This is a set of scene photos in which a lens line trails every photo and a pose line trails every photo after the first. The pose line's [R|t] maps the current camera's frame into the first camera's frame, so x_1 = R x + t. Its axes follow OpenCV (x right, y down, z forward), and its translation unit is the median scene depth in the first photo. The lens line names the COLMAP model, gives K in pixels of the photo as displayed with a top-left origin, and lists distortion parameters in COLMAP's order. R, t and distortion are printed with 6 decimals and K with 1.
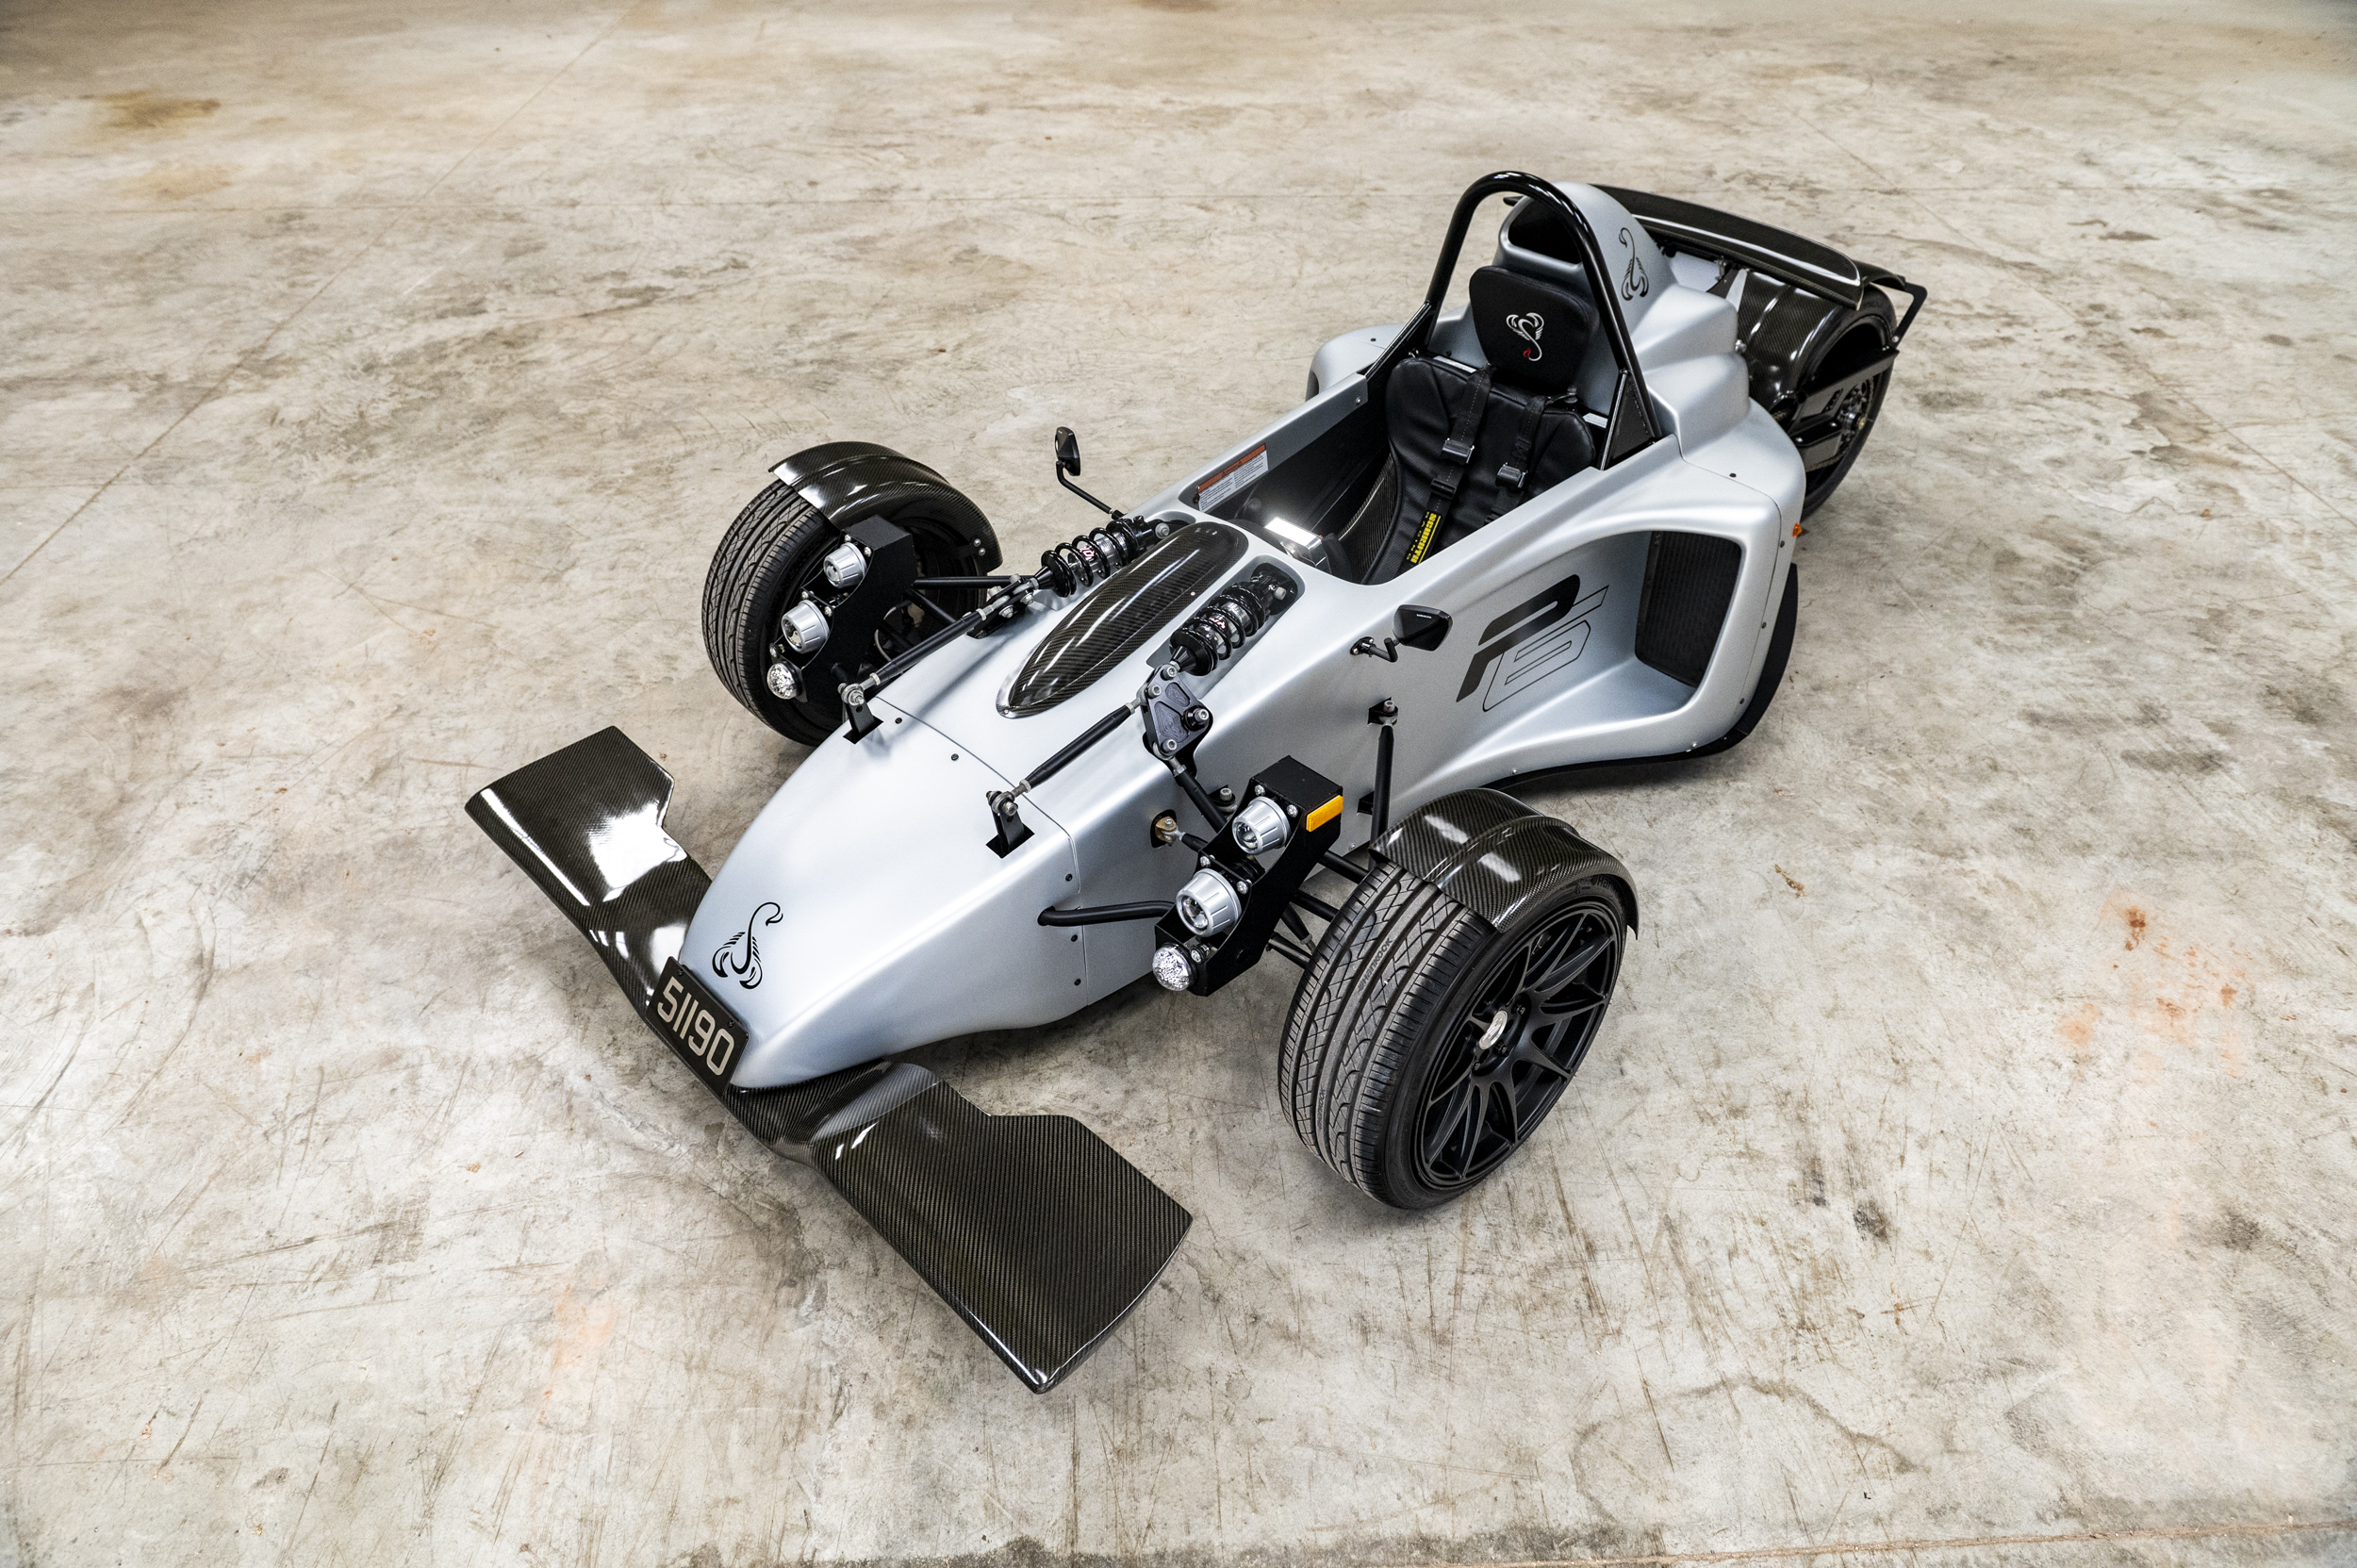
lens RADIAL K [[1580.3, 0, 1163.3], [0, 1580.3, 779.3], [0, 0, 1]] dist [-0.013022, -0.000504]
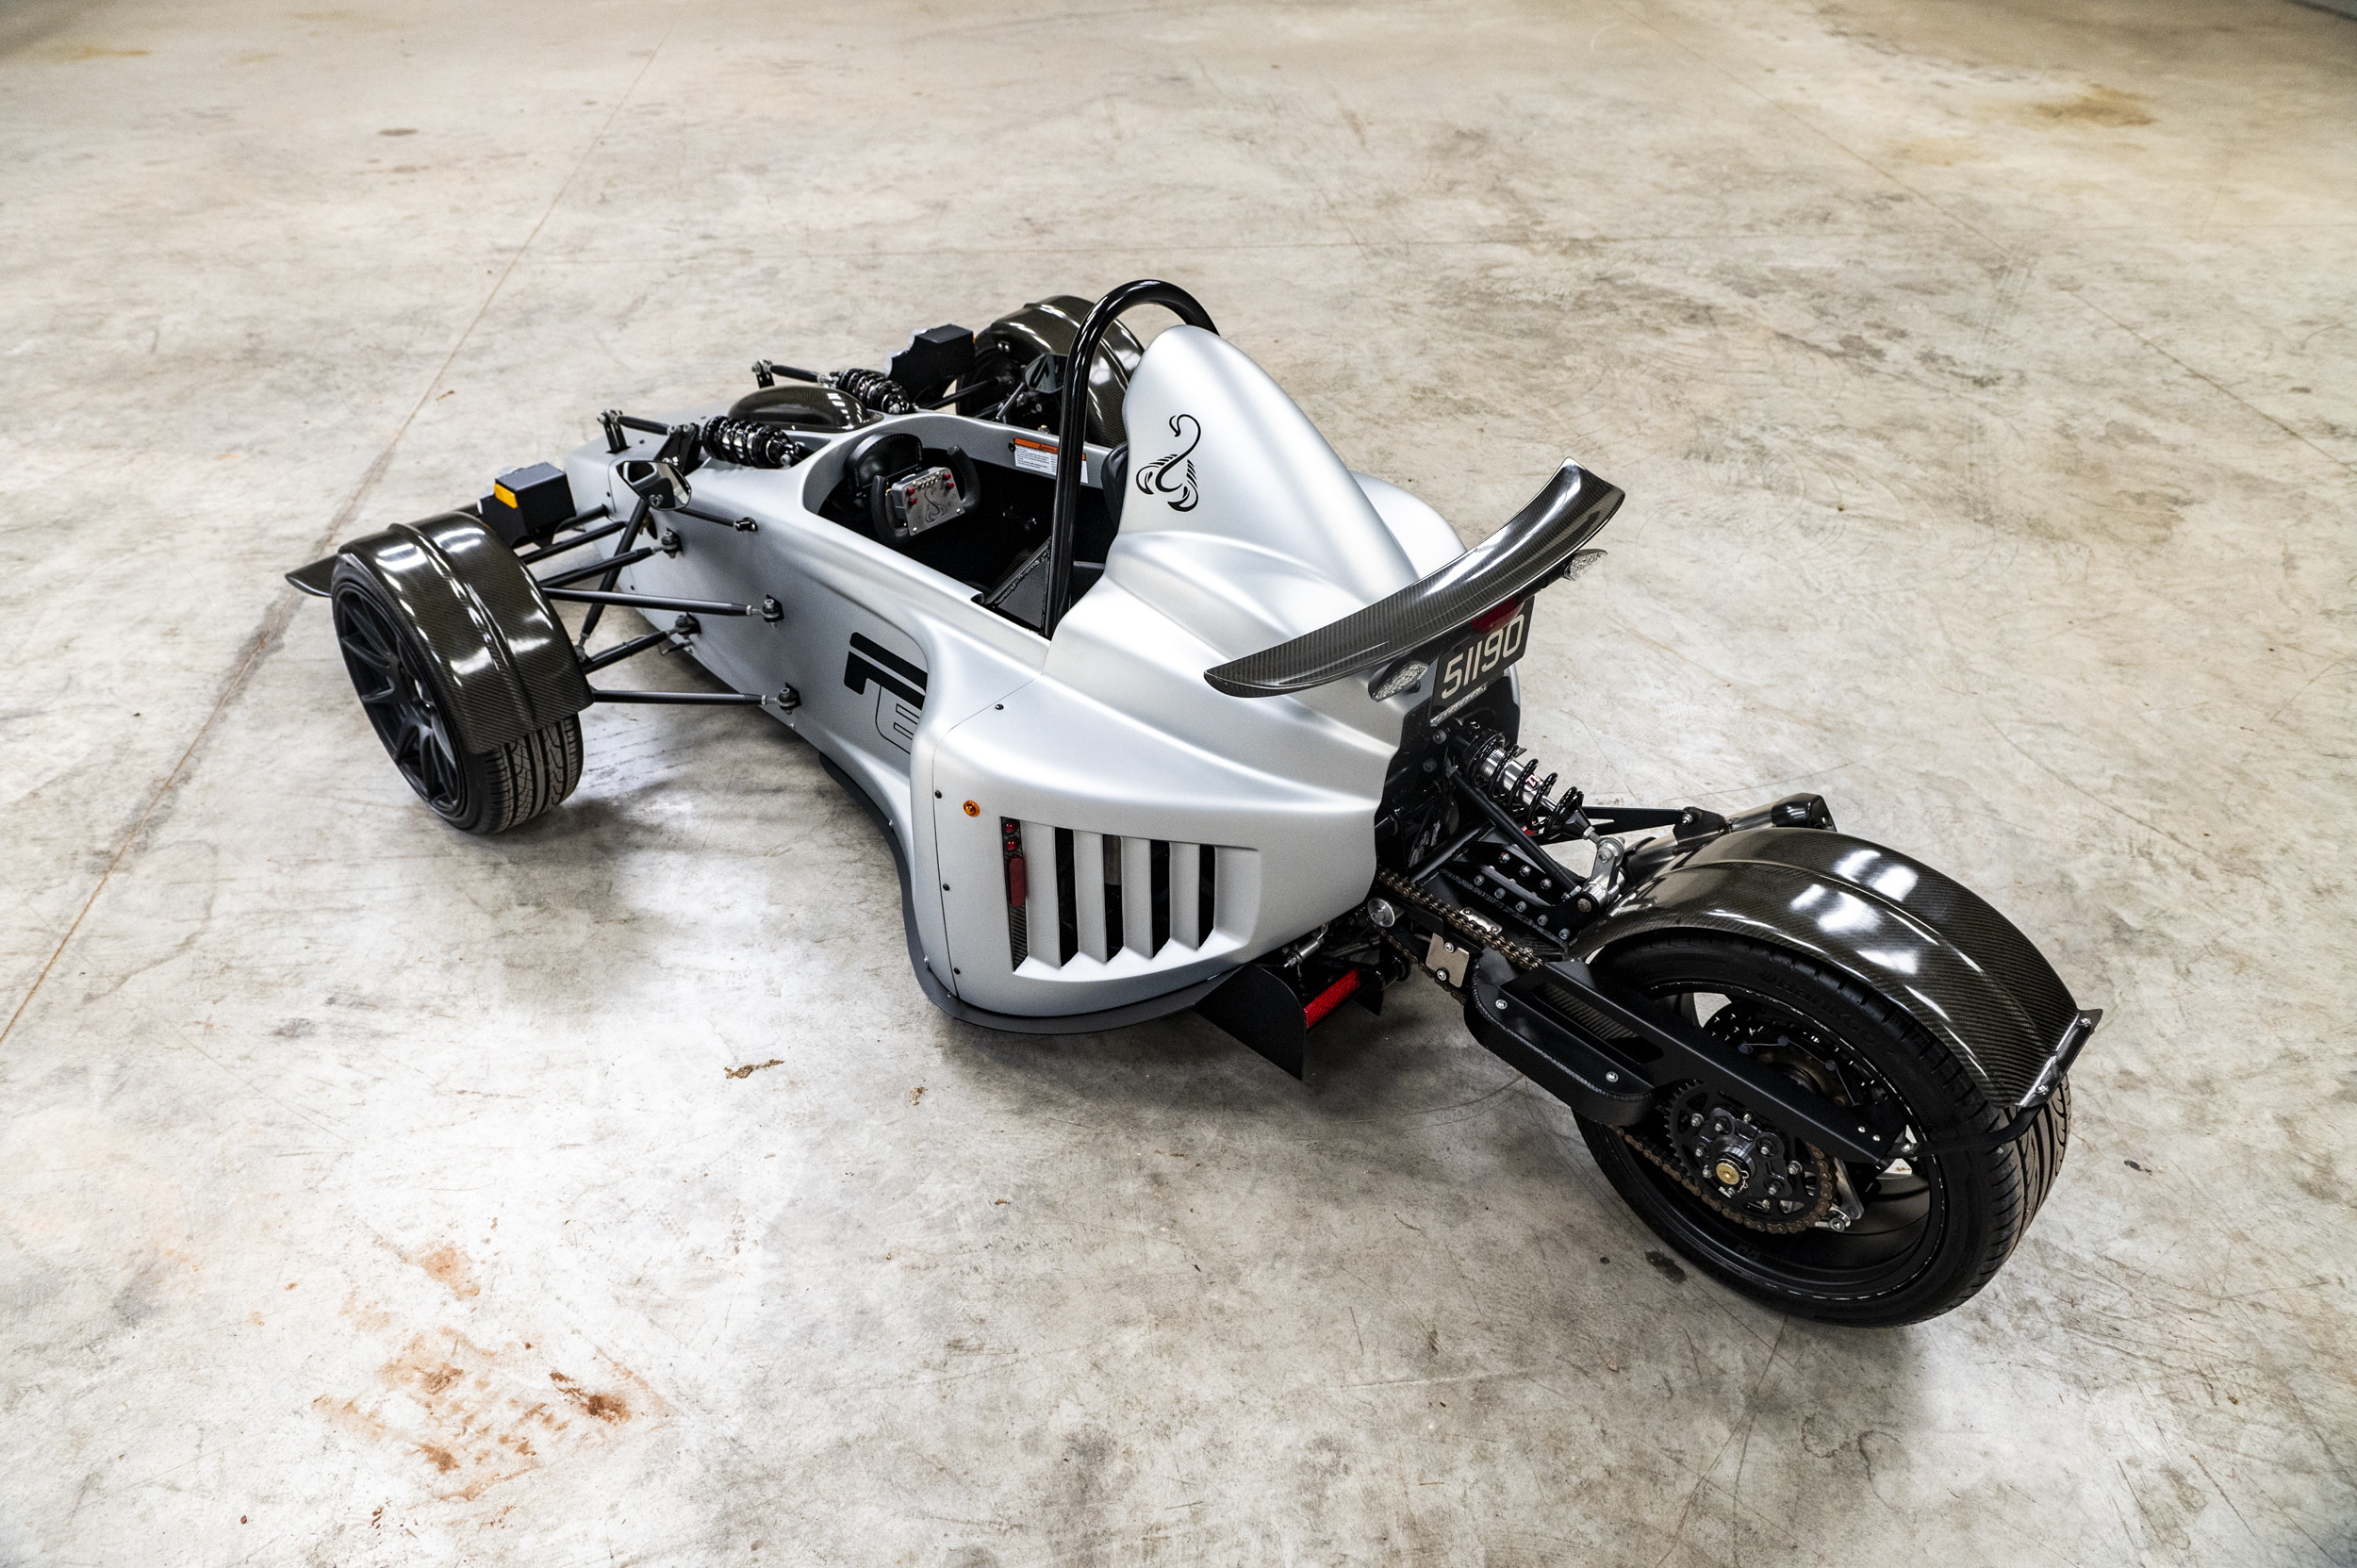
lens RADIAL K [[1580.3, 0, 1163.3], [0, 1580.3, 779.3], [0, 0, 1]] dist [-0.013022, -0.000504]
pose [[0.061120, 0.597682, -0.799400, 1.073824], [-0.605867, 0.658689, 0.446155, -0.601216], [0.793215, 0.457061, 0.402375, 0.801885]]
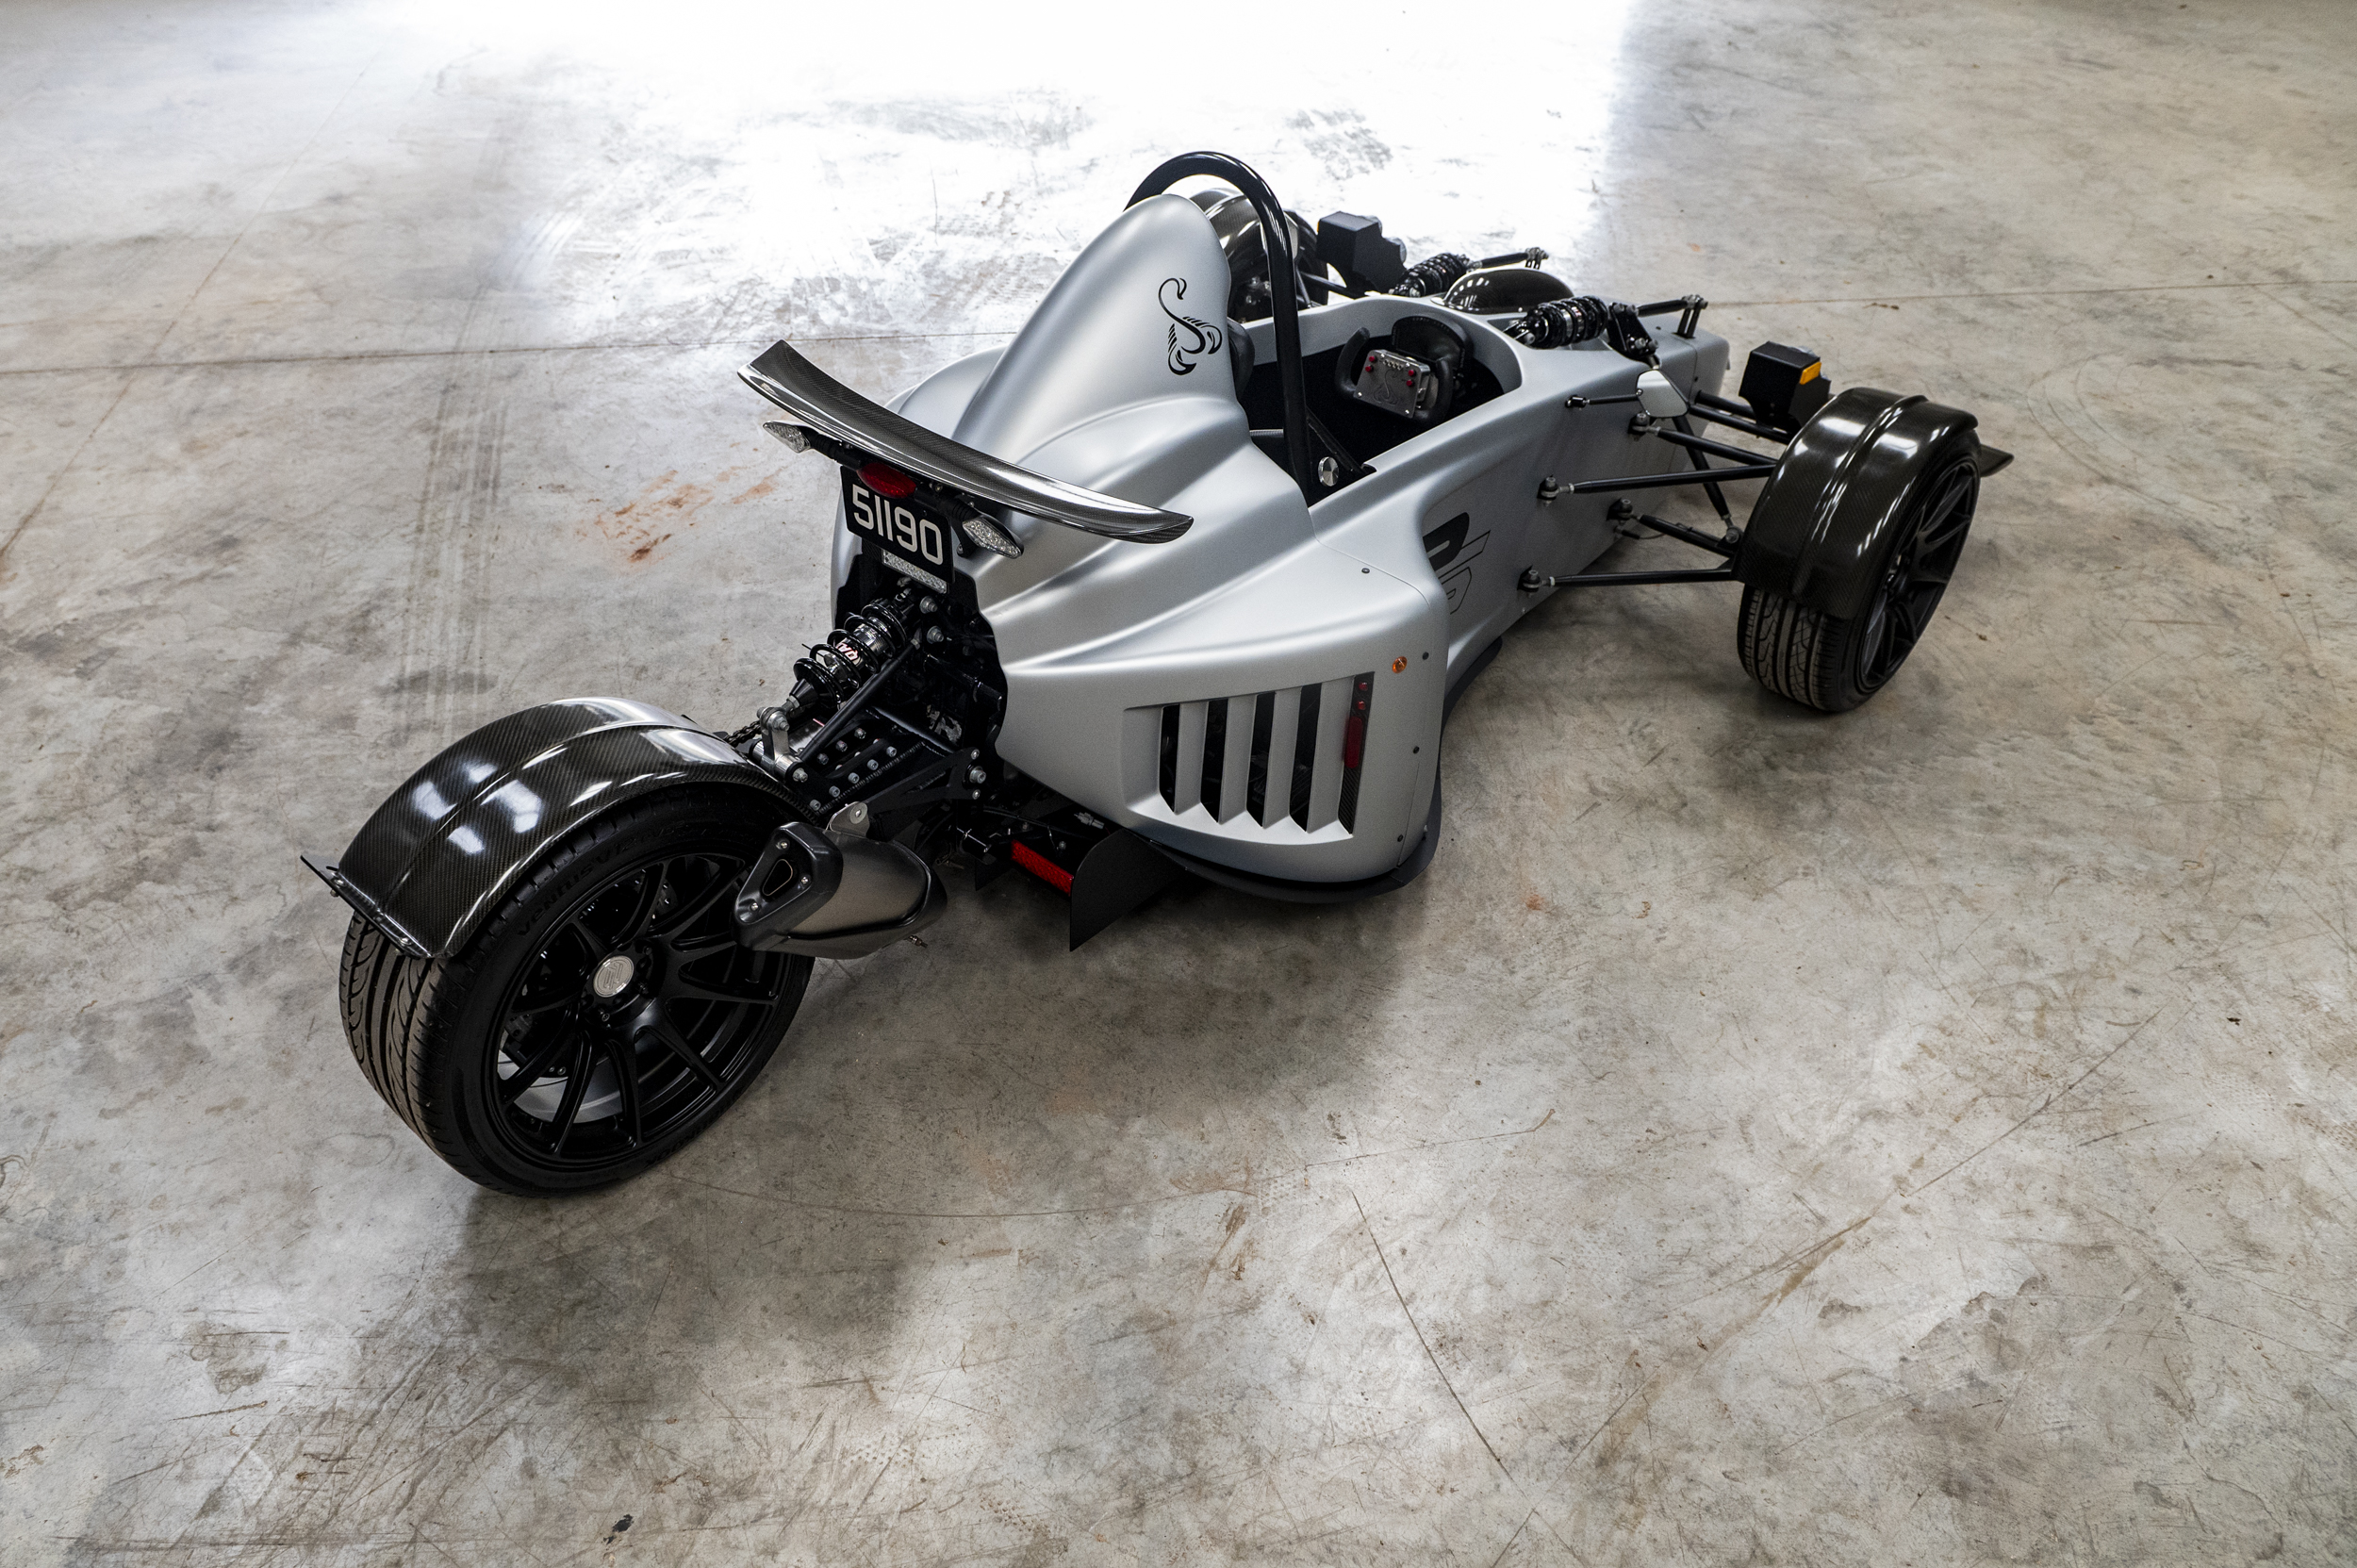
lens RADIAL K [[1739.7, 0, 1084.2], [0, 1739.7, 778.7], [0, 0, 1]] dist [-0.010231, -0.006625]
pose [[-0.997877, 0.034660, -0.055129, 0.368587], [-0.043864, 0.267951, 0.962434, -1.199731], [0.048129, 0.962809, -0.265862, 1.582796]]
